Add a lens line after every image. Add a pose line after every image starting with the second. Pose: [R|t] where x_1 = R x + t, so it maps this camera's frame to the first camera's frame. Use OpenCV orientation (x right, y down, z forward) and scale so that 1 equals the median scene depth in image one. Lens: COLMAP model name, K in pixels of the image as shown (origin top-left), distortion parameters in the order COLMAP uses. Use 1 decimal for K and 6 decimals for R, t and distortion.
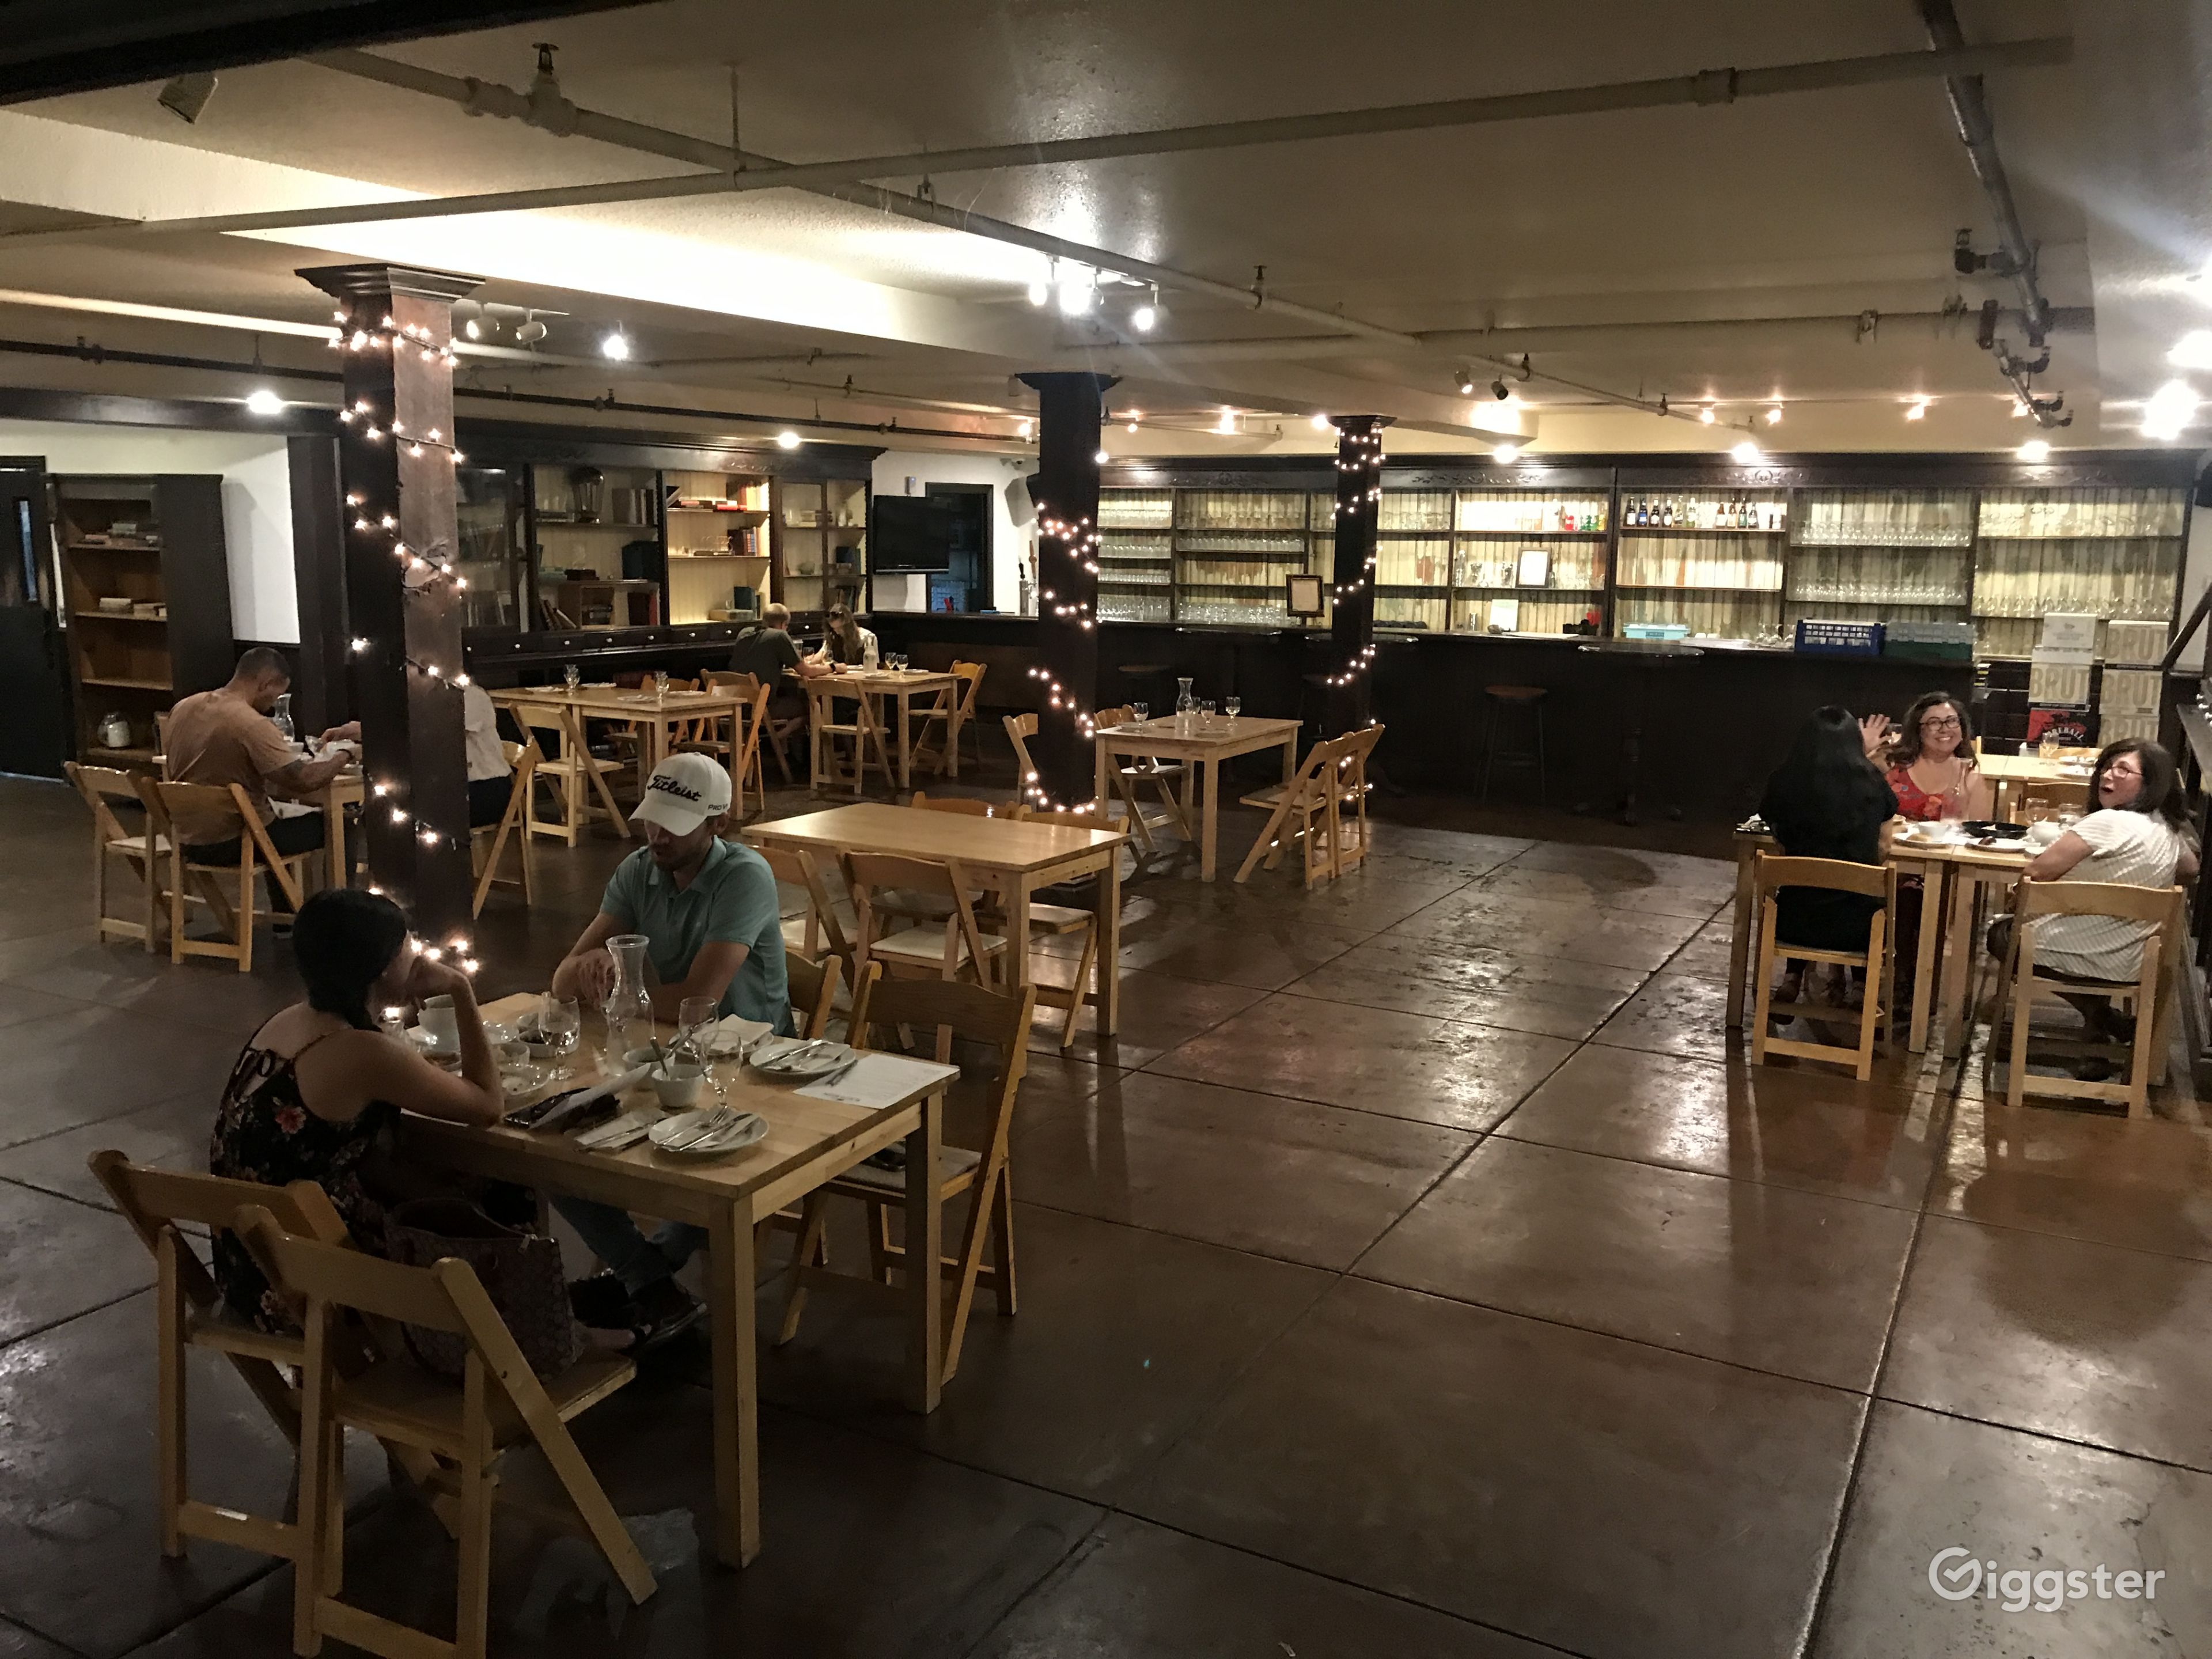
lens RADIAL K [[1798.4, 0, 1106.0], [0, 1798.4, 829.5], [0, 0, 1]] dist [0.089200, -0.105772]
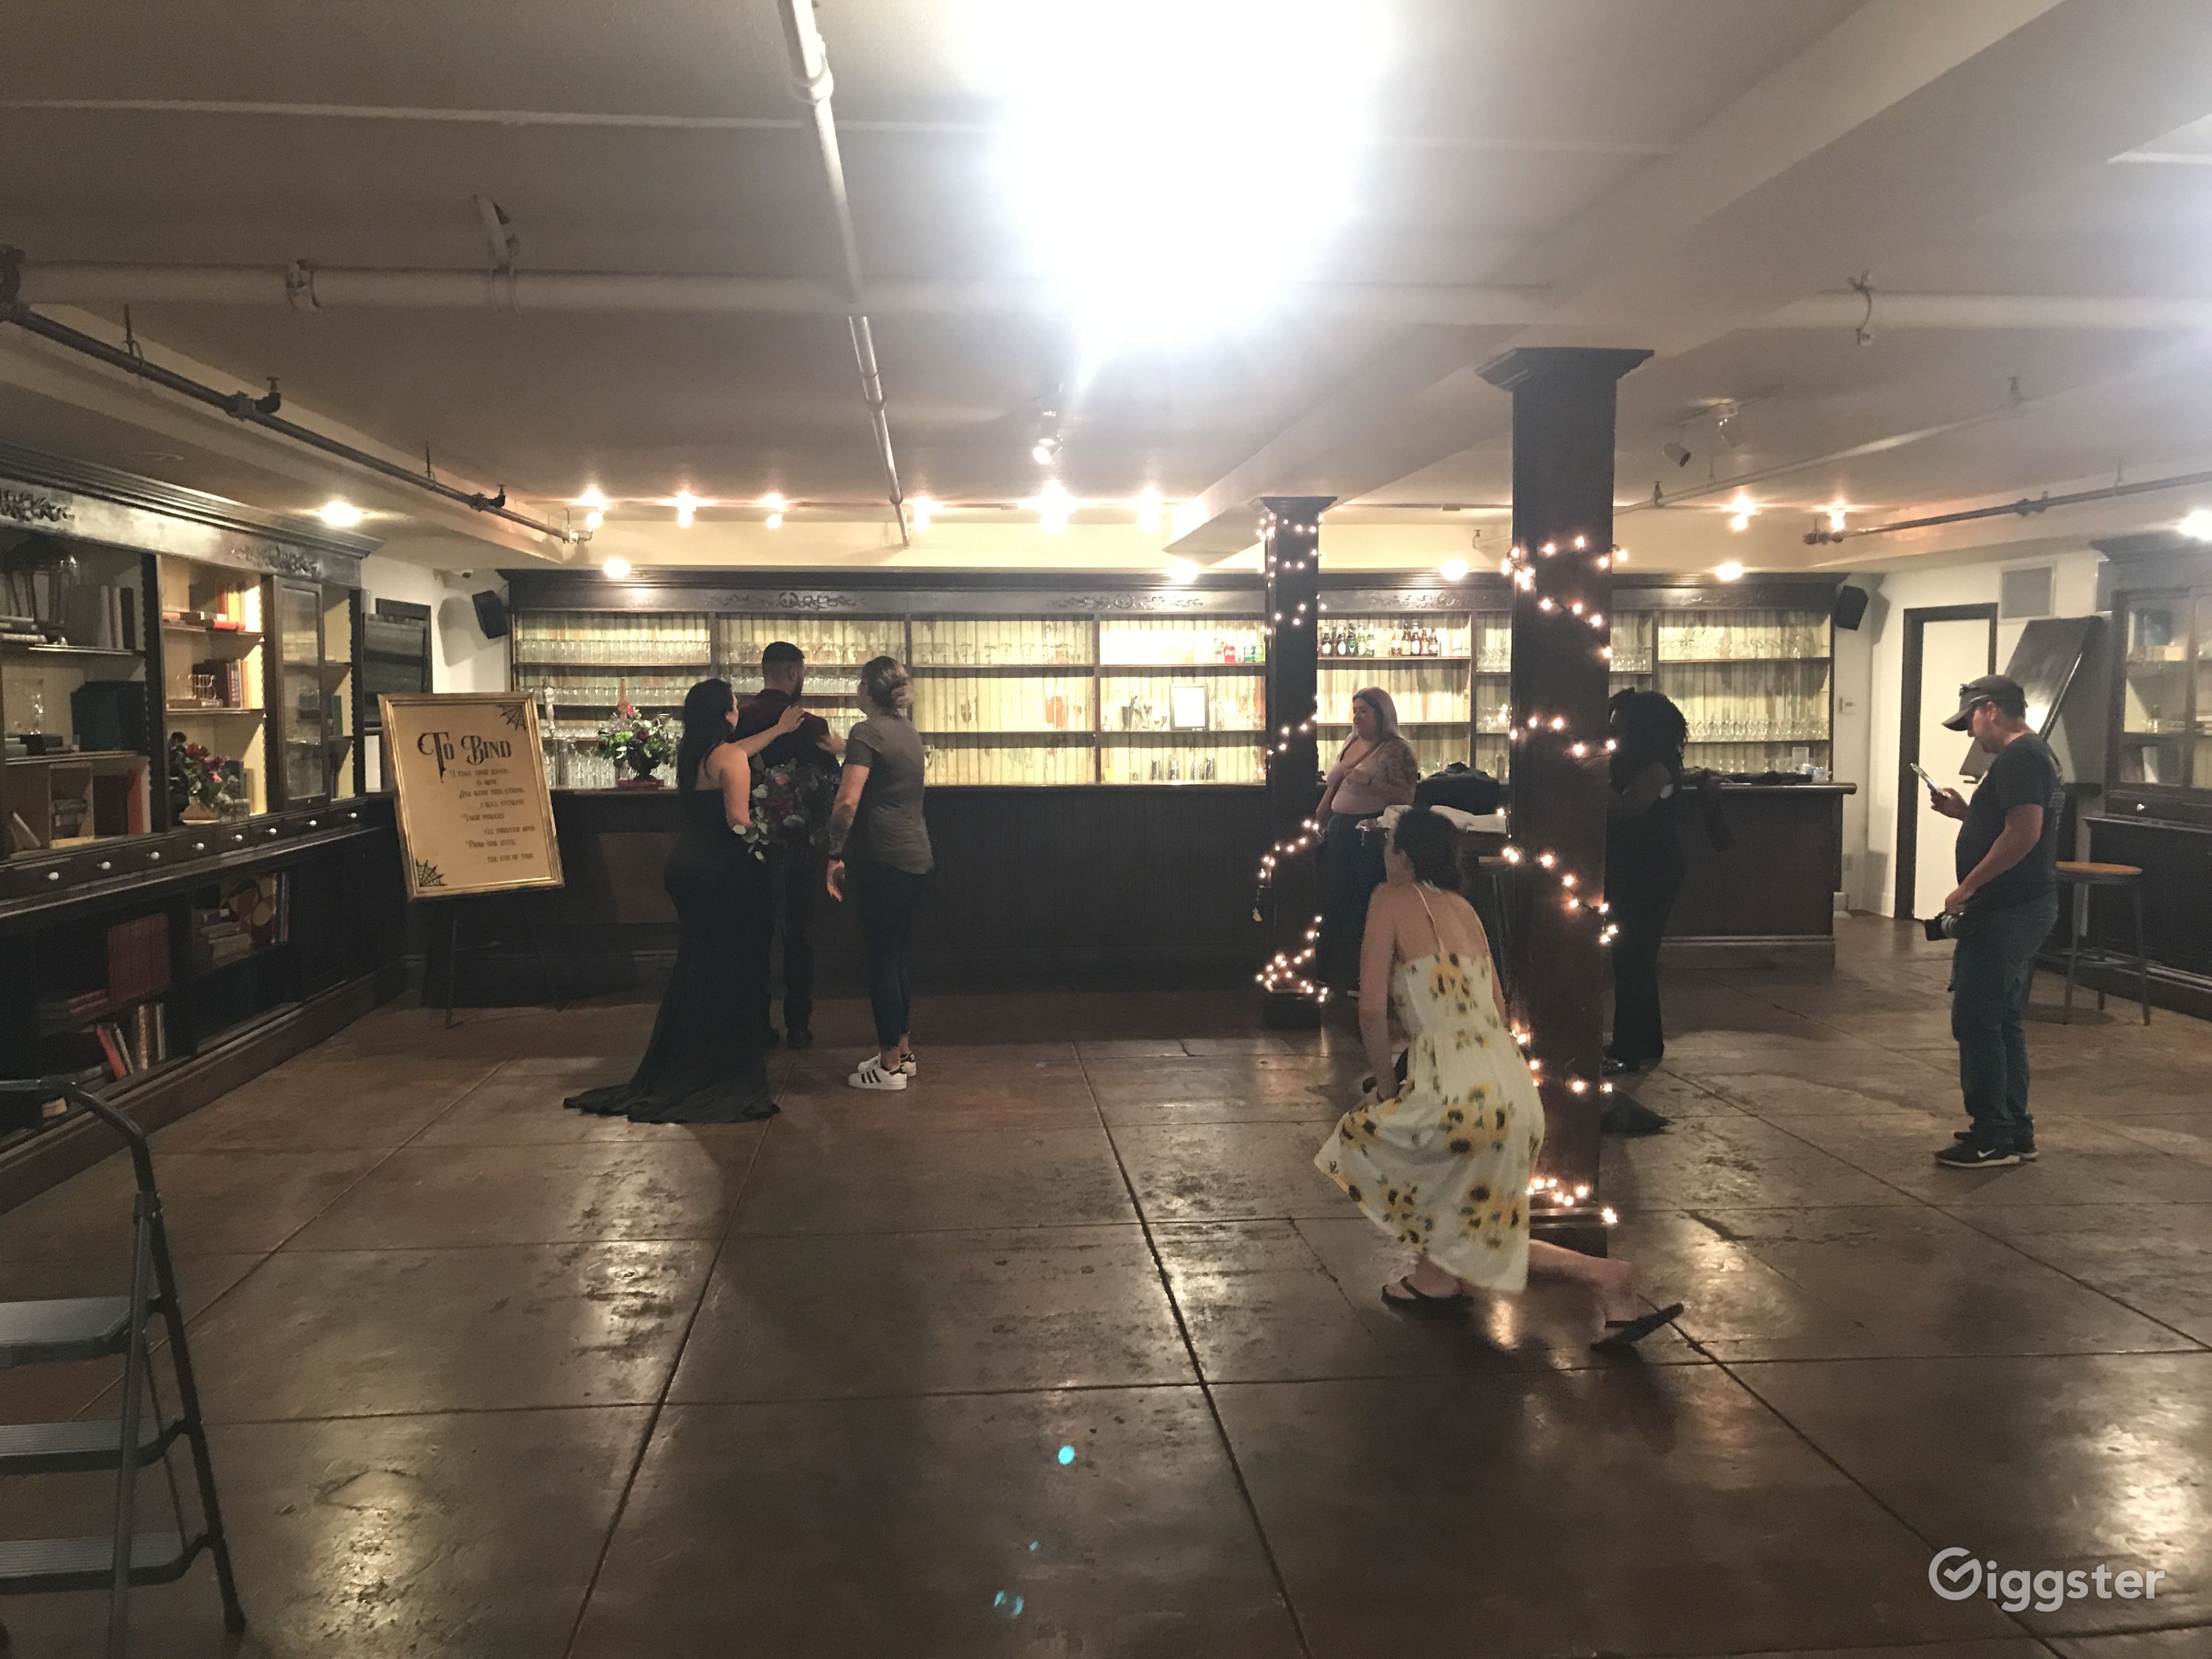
lens RADIAL K [[1782.6, 0, 1106.0], [0, 1782.6, 829.5], [0, 0, 1]] dist [0.197681, -0.470390]
pose [[0.828041, -0.060183, 0.557428, -0.282420], [0.110245, 0.992290, -0.056633, -0.046429], [-0.549722, 0.108348, 0.828291, 0.350546]]
